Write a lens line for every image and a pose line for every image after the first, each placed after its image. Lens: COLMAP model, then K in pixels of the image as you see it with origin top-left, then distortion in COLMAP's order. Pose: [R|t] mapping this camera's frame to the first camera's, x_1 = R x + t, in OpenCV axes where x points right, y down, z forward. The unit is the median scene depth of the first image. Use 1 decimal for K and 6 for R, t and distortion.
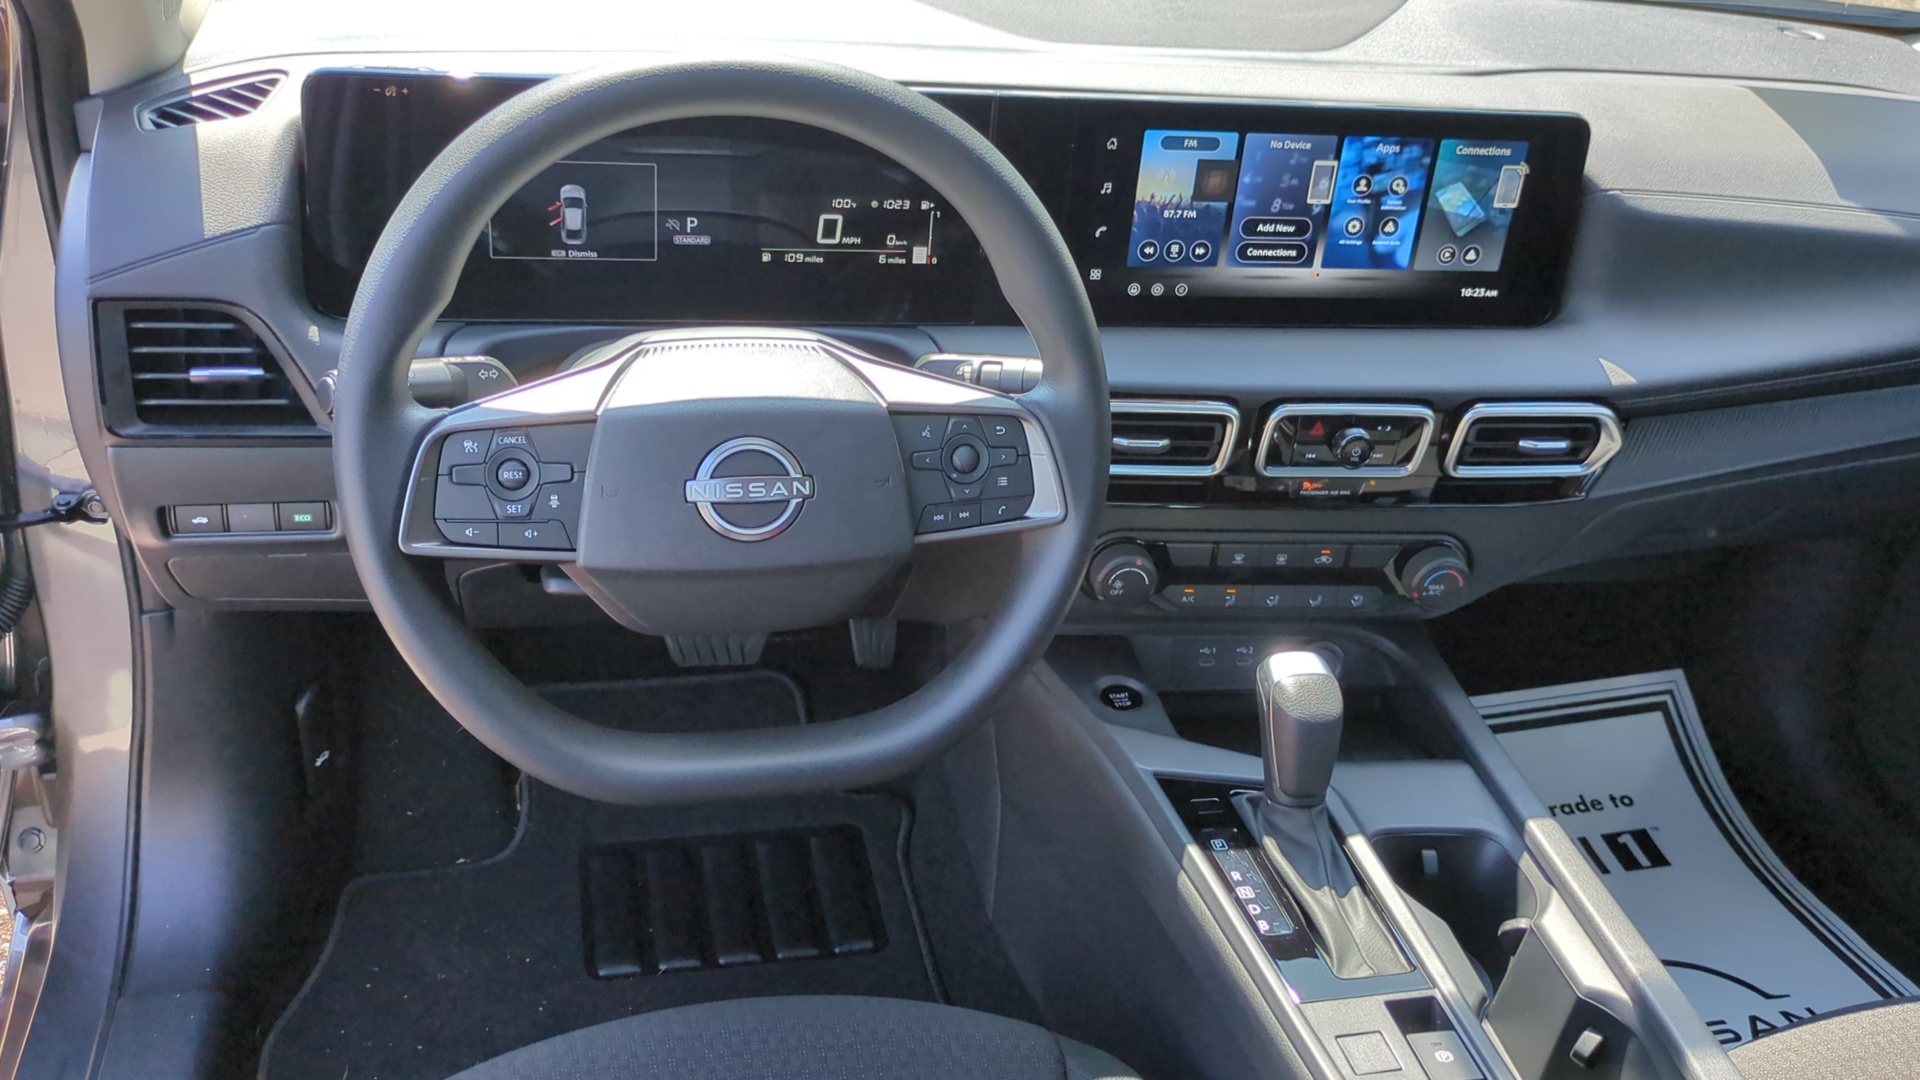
lens RADIAL K [[1628.9, 0, 968.1], [0, 1628.9, 537.9], [0, 0, 1]] dist [0.005590, -0.001007]
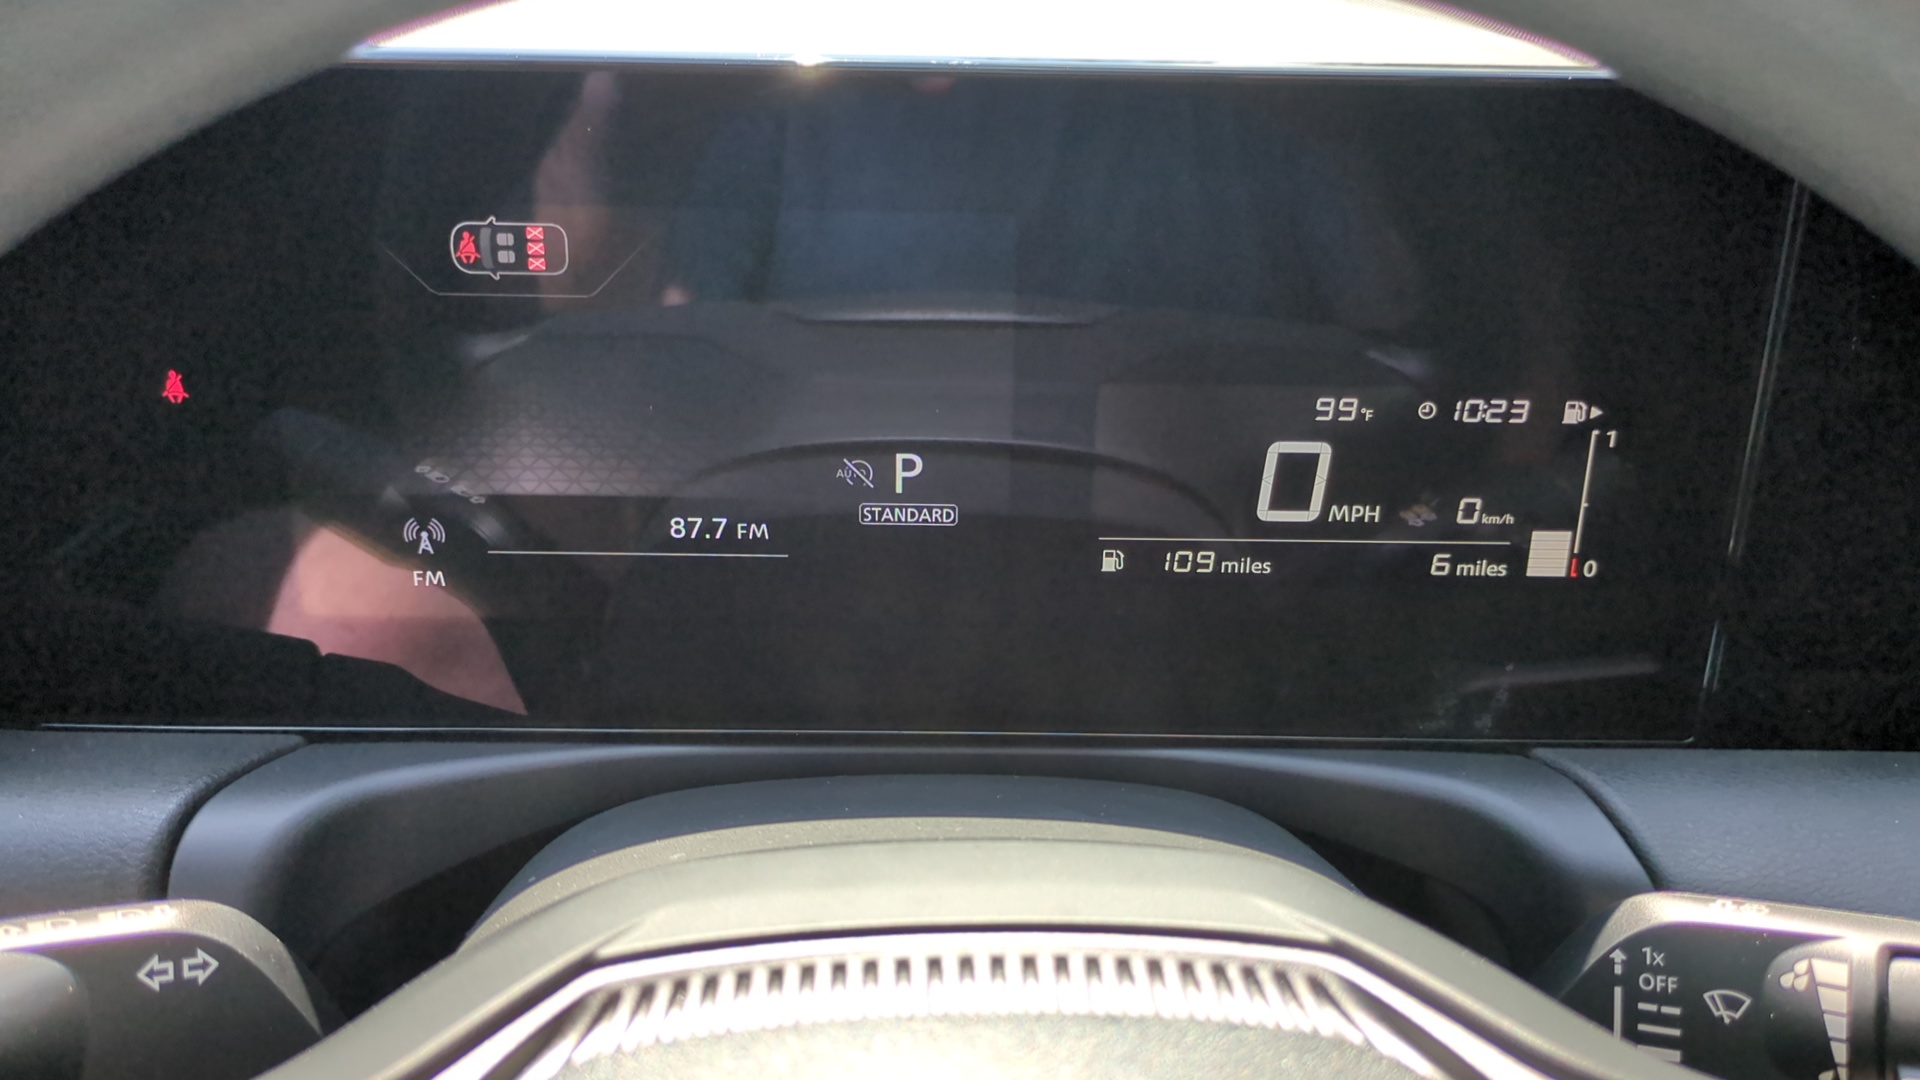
lens RADIAL K [[1628.9, 0, 955.4], [0, 1628.9, 538.1], [0, 0, 1]] dist [0.005590, -0.001007]
pose [[0.978586, 0.000443, -0.205837, -0.080892], [-0.032182, 0.988029, -0.150872, -0.117582], [0.203306, 0.154265, 0.966886, 0.622250]]
